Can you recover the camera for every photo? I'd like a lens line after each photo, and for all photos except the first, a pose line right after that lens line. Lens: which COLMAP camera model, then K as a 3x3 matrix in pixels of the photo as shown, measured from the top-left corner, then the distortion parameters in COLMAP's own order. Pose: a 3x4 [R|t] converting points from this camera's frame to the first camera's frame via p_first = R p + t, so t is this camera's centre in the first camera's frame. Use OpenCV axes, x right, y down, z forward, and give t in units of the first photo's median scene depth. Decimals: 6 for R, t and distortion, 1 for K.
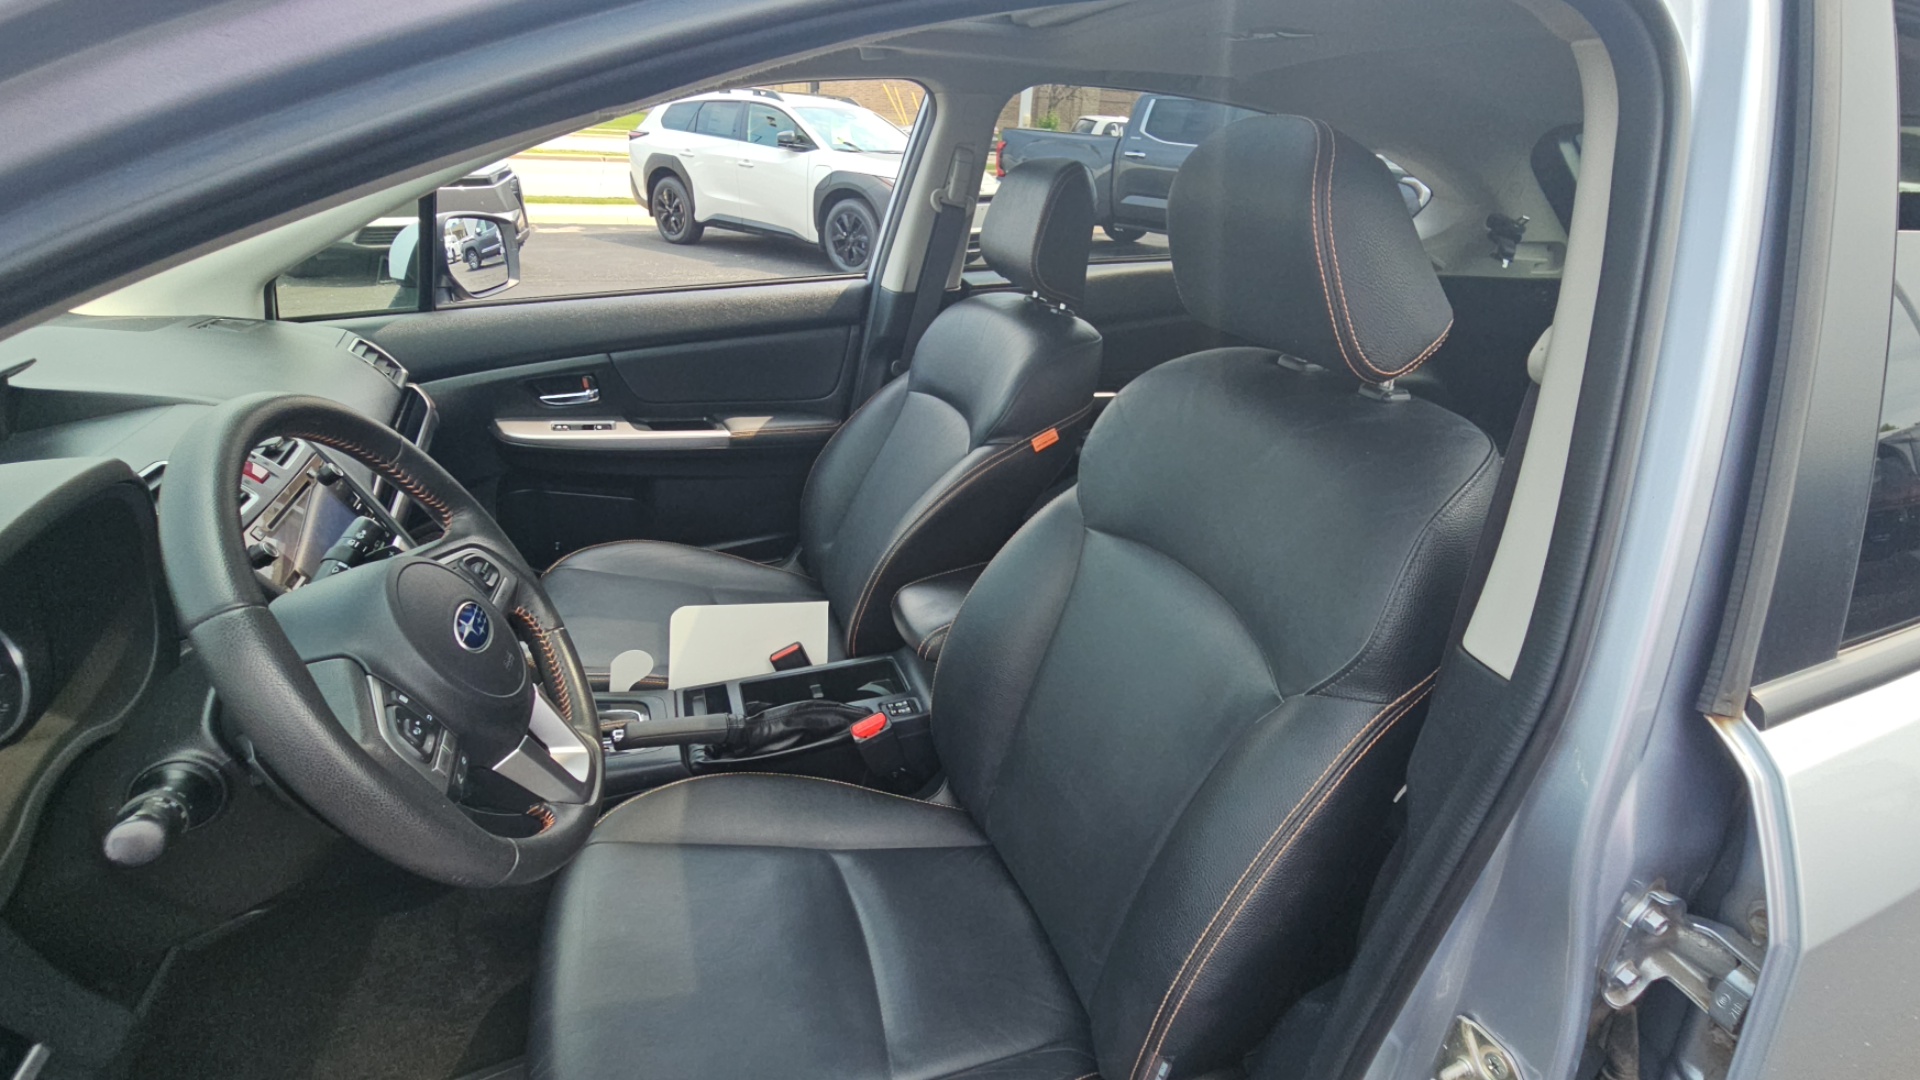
lens RADIAL K [[858.9, 0, 981.0], [0, 858.9, 557.5], [0, 0, 1]] dist [0.009359, -0.007994]
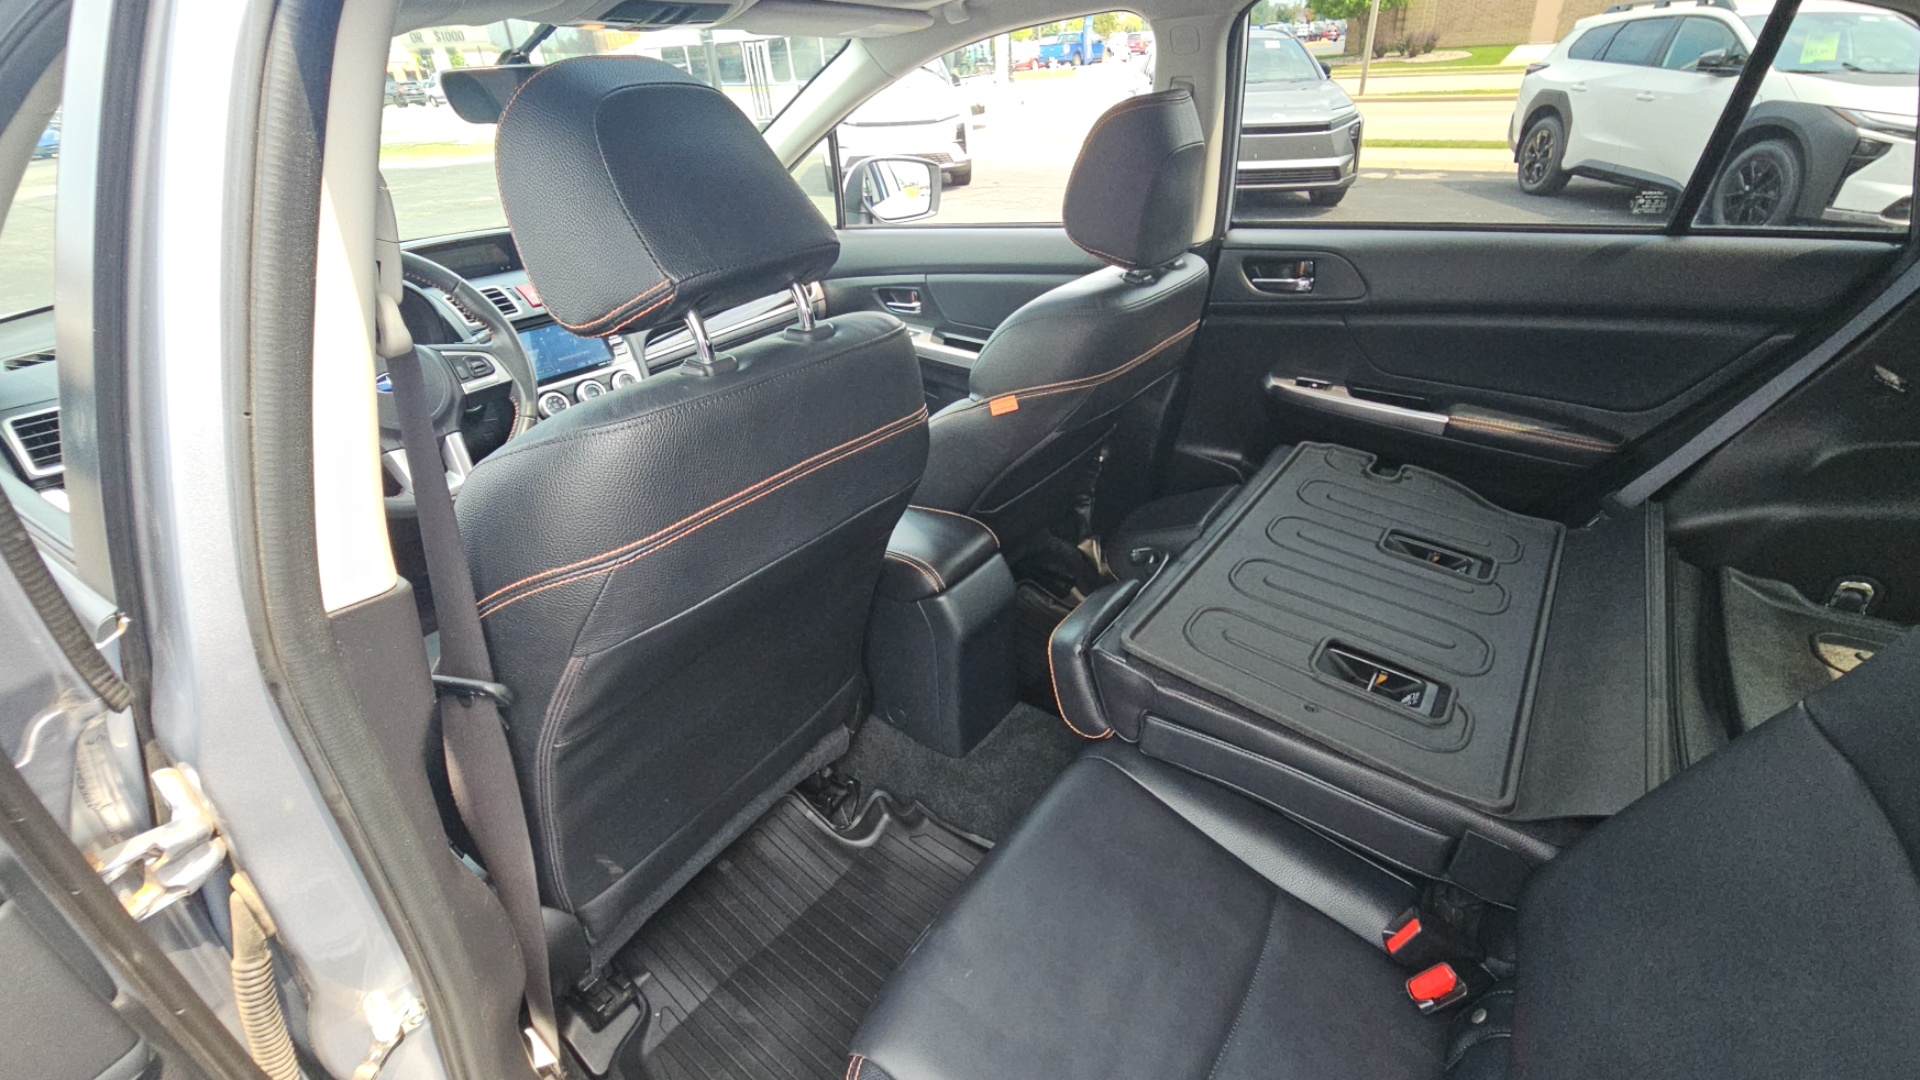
lens RADIAL K [[858.9, 0, 983.6], [0, 858.9, 557.3], [0, 0, 1]] dist [0.009359, -0.007994]
pose [[0.574345, 0.346333, -0.741742, 0.651463], [-0.306191, 0.931213, 0.197712, -0.127308], [0.759194, 0.113560, 0.640881, 0.316394]]
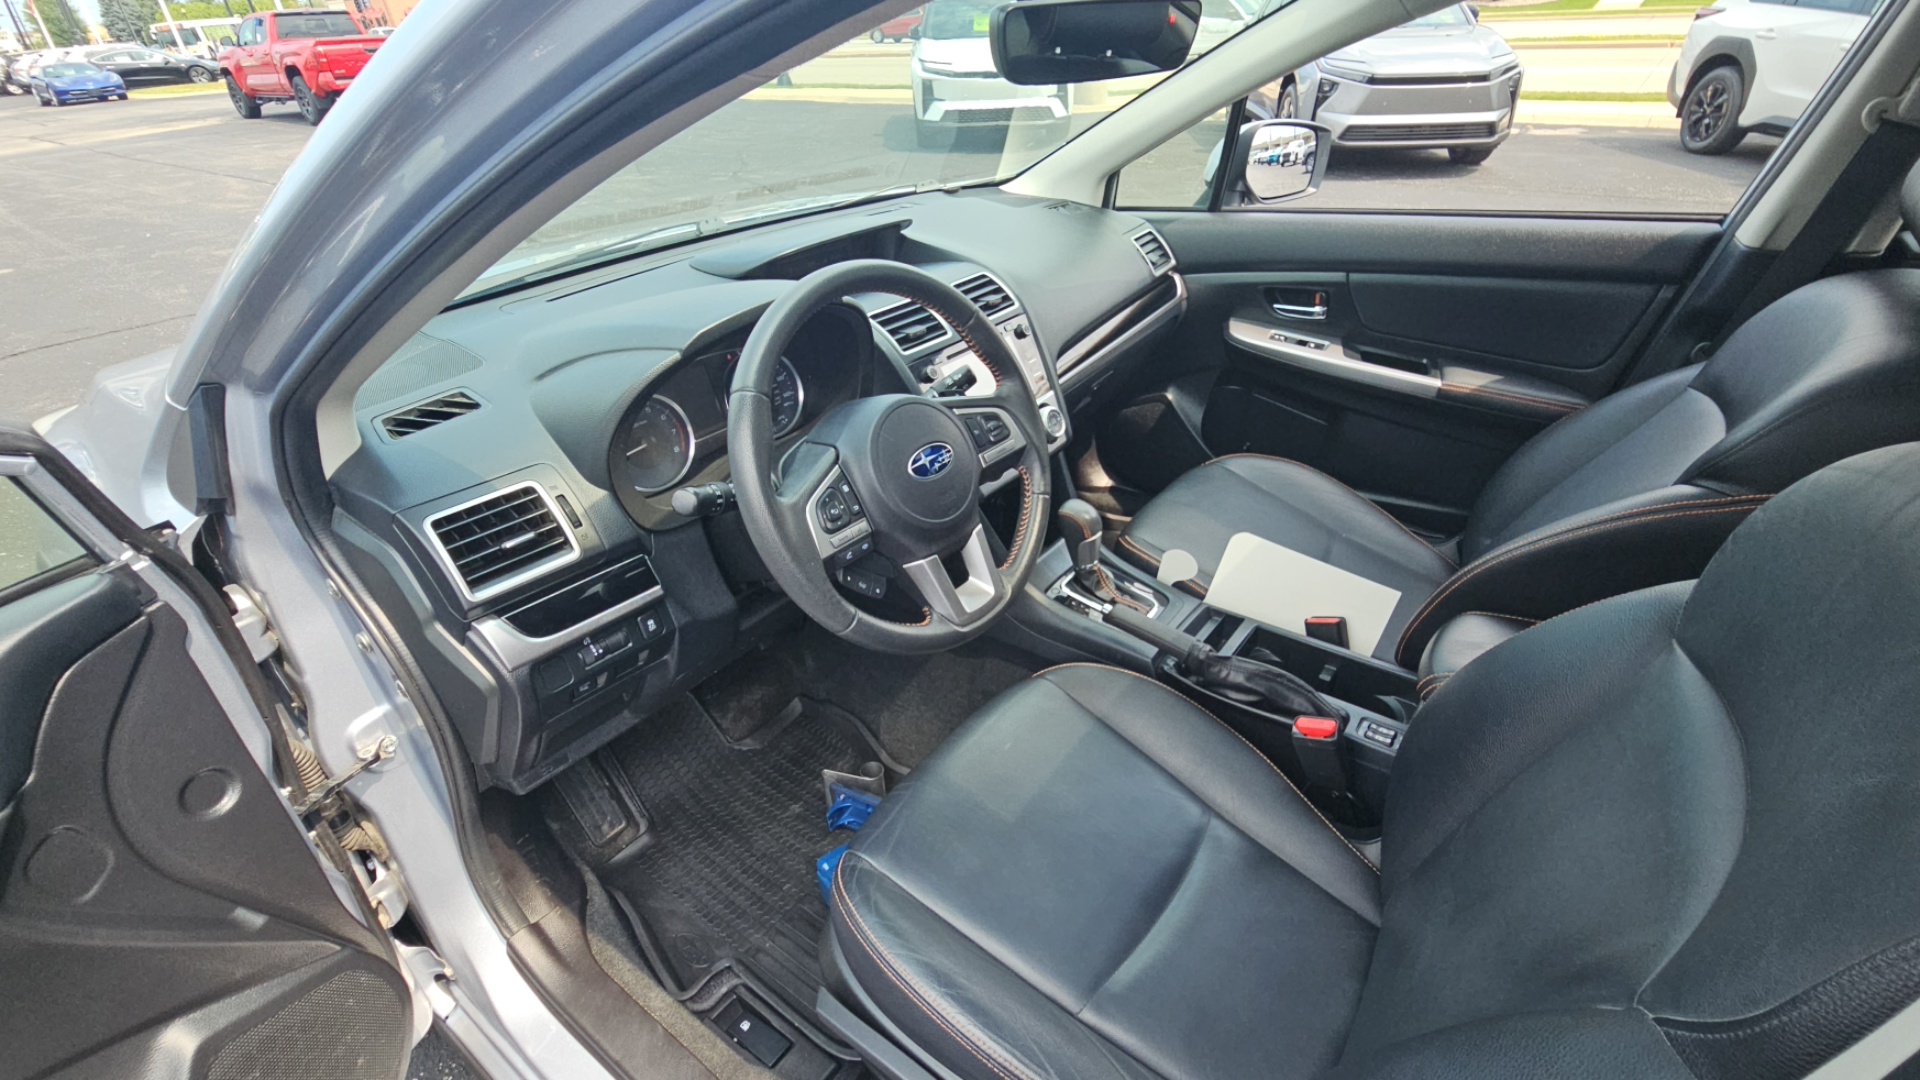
lens RADIAL K [[858.9, 0, 973.0], [0, 858.9, 550.3], [0, 0, 1]] dist [0.009359, -0.007994]
pose [[0.536158, 0.390508, -0.748357, 0.187201], [-0.319448, 0.914486, 0.248330, -0.055376], [0.781338, 0.105917, 0.615056, 0.100179]]
